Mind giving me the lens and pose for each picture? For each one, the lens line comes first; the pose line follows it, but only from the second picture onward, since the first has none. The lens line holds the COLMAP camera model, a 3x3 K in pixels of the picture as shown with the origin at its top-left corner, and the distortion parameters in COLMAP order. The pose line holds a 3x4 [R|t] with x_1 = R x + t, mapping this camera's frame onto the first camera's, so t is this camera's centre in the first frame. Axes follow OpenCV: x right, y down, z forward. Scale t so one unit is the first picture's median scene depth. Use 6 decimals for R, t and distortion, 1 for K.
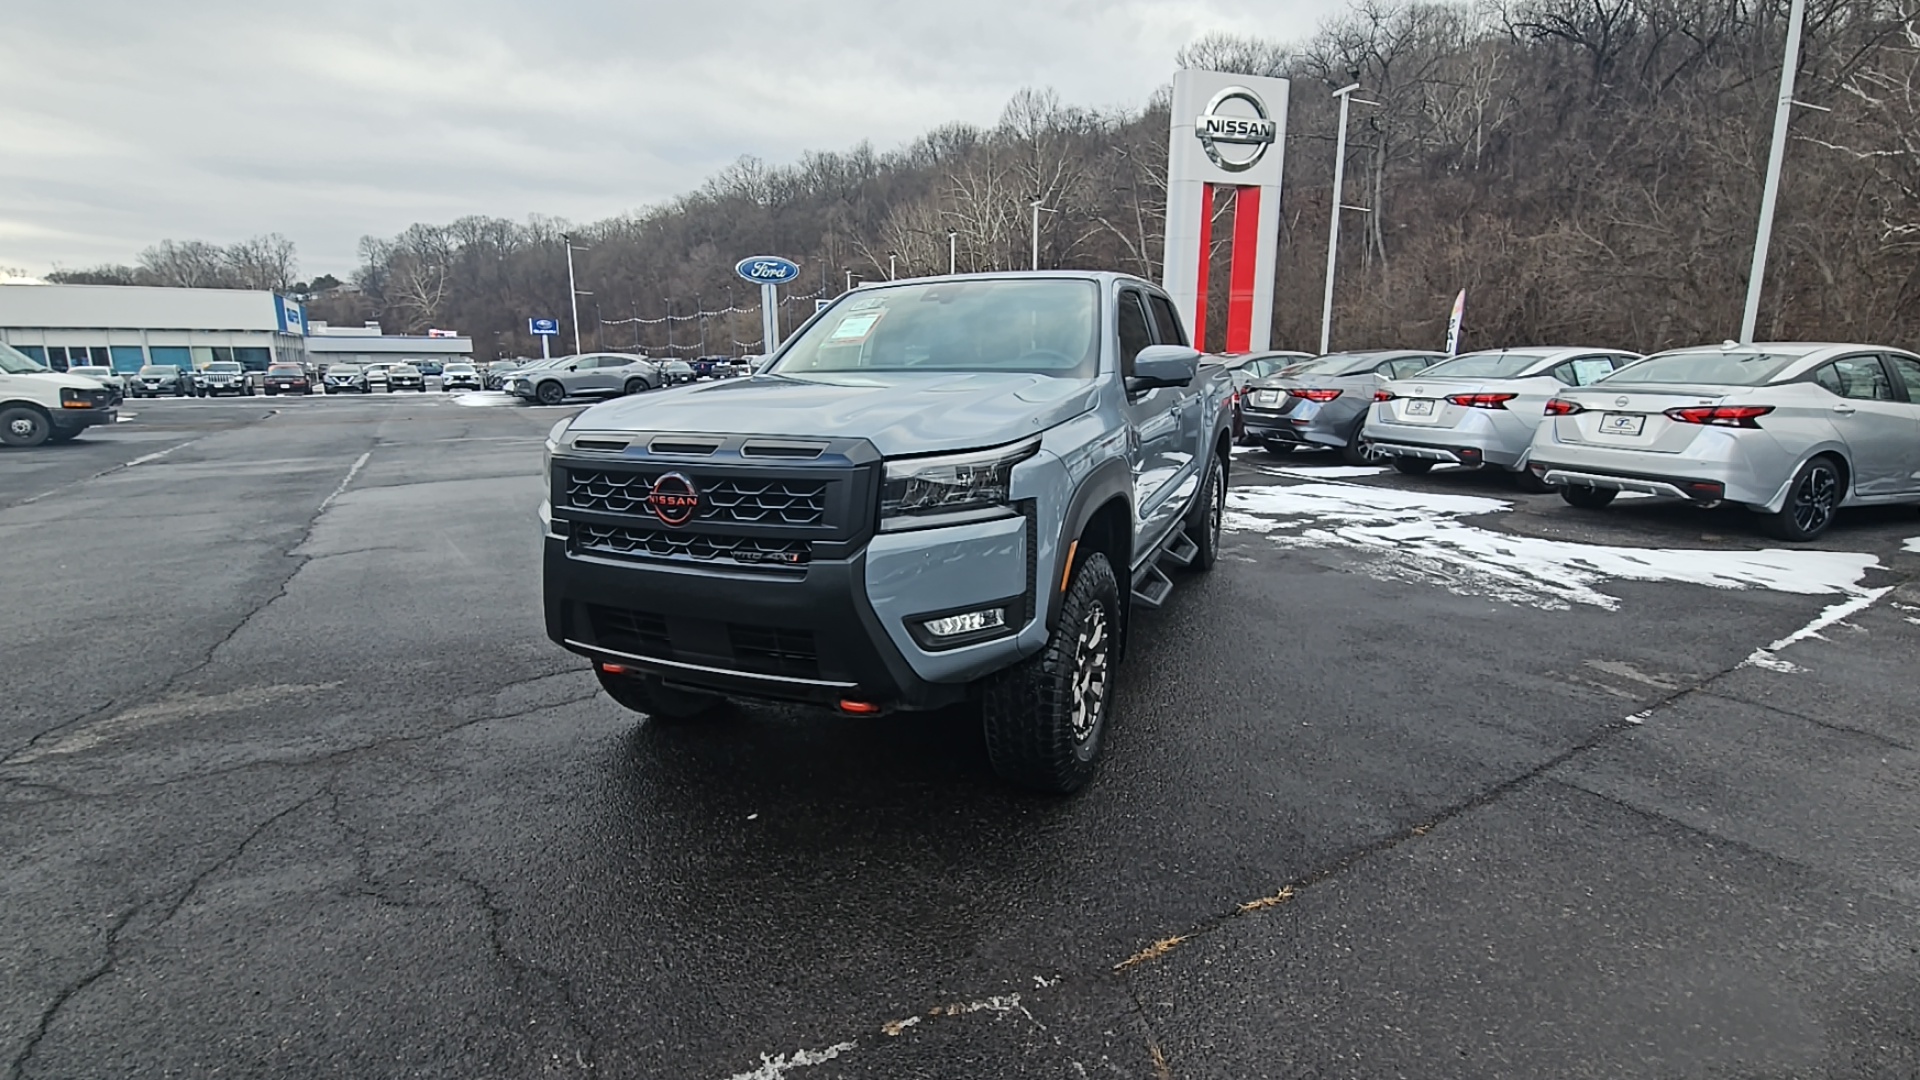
lens RADIAL K [[856.7, 0, 957.0], [0, 856.7, 534.0], [0, 0, 1]] dist [0.013689, -0.008882]
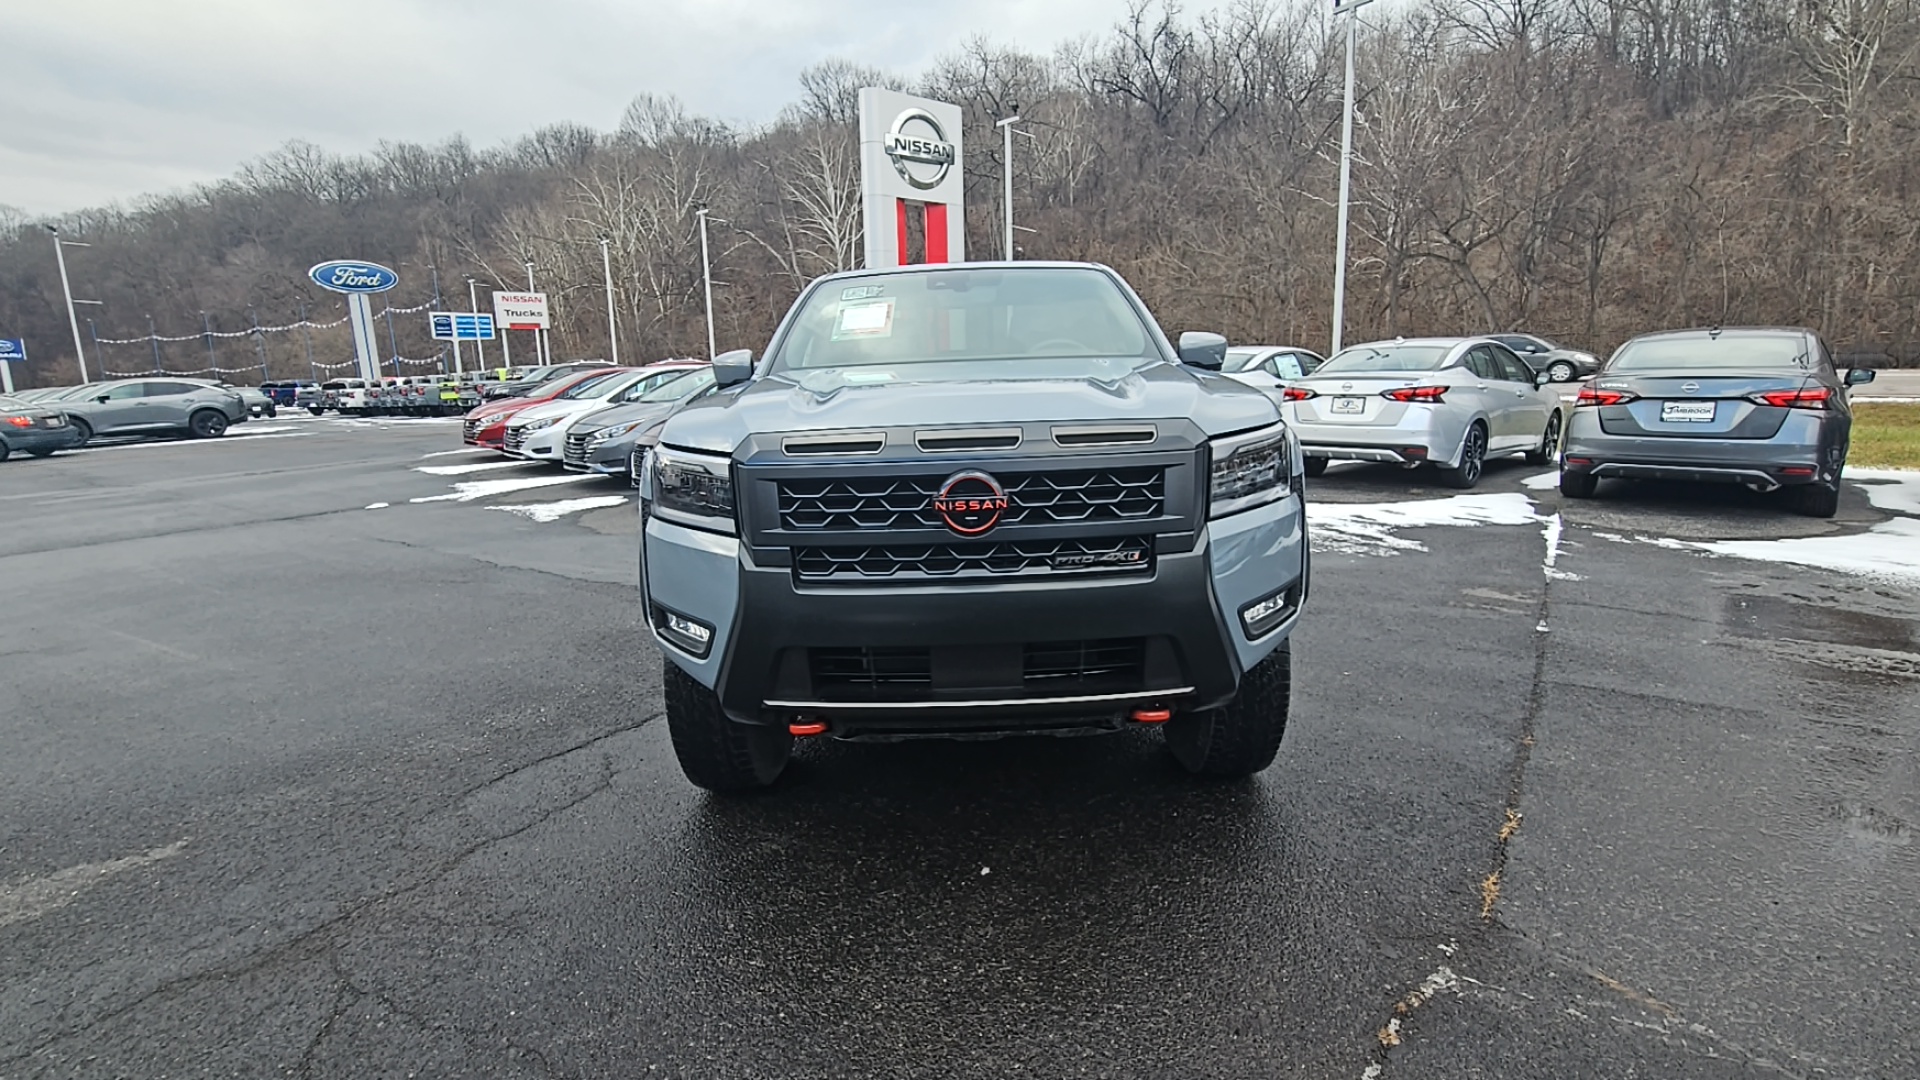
lens RADIAL K [[856.7, 0, 957.0], [0, 856.7, 534.0], [0, 0, 1]] dist [0.013689, -0.008882]
pose [[0.921638, -0.095066, 0.376227, -0.171038], [0.101125, 0.994867, 0.003659, -0.004165], [-0.374644, 0.034673, 0.926520, 0.061600]]
